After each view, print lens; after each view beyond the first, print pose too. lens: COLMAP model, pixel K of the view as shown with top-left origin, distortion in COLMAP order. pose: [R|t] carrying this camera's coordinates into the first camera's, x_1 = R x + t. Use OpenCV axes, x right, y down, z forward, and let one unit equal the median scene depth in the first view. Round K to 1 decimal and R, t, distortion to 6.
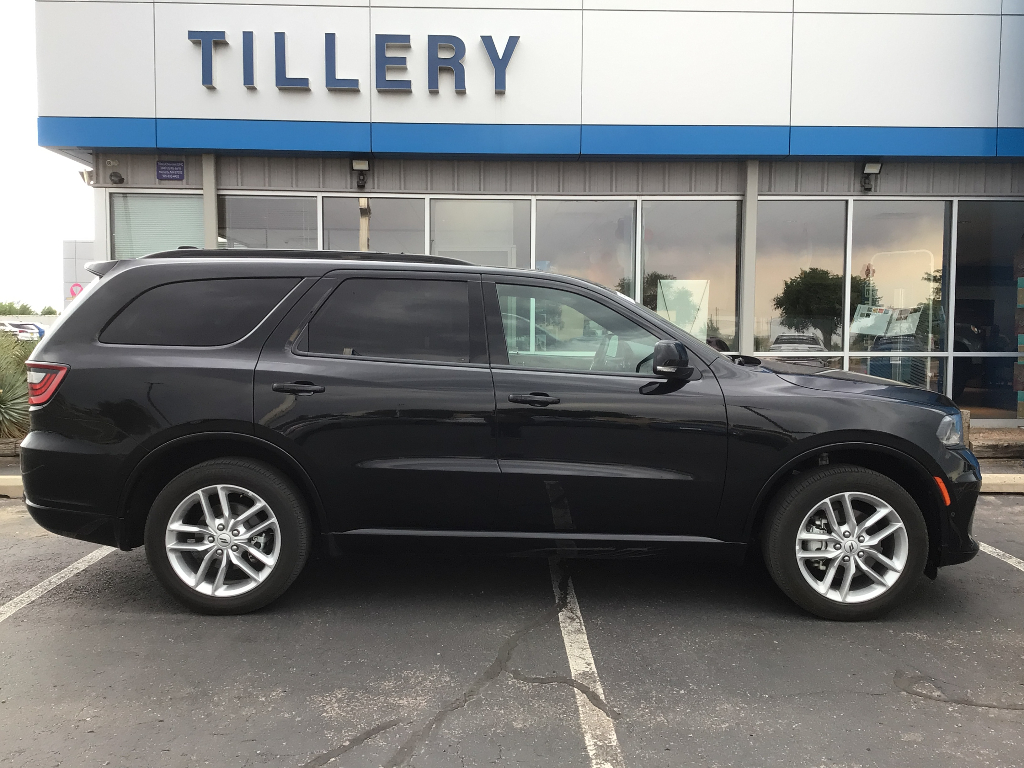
lens RADIAL K [[948.6, 0, 516.5], [0, 948.6, 382.5], [0, 0, 1]] dist [0.038128, 0.000000]
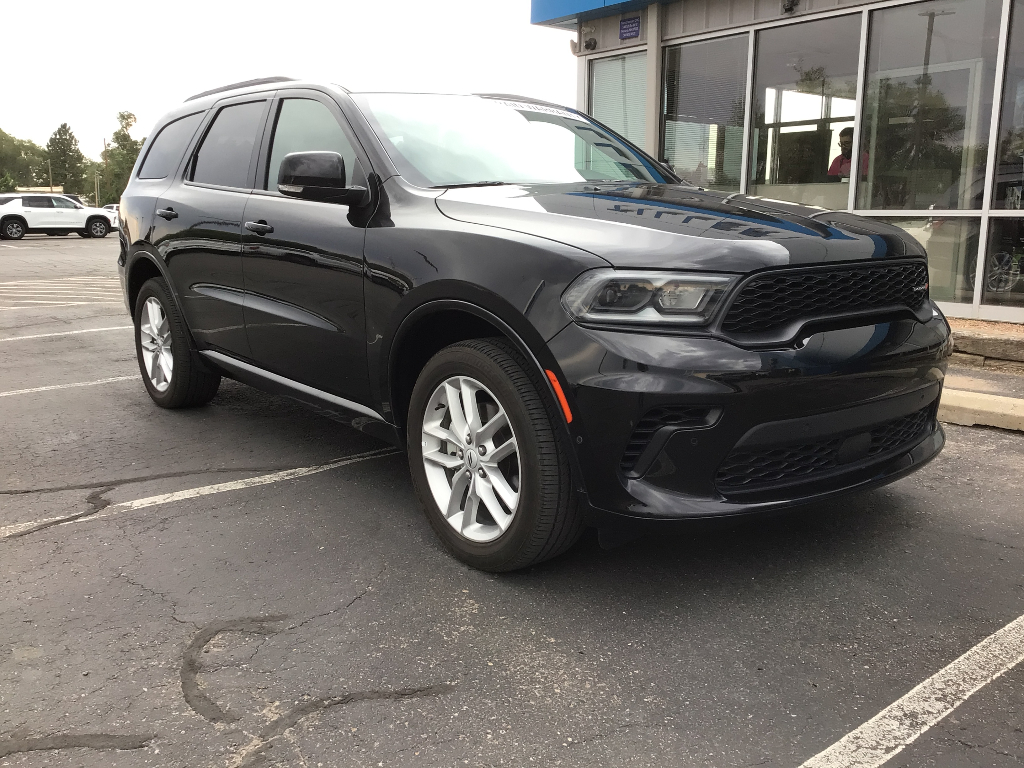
lens RADIAL K [[948.6, 0, 545.5], [0, 948.6, 394.9], [0, 0, 1]] dist [0.038128, 0.000000]
pose [[0.595492, 0.145248, -0.790122, 0.889537], [-0.045067, 0.988011, 0.147661, 0.029058], [0.802096, -0.052323, 0.594898, 0.649256]]
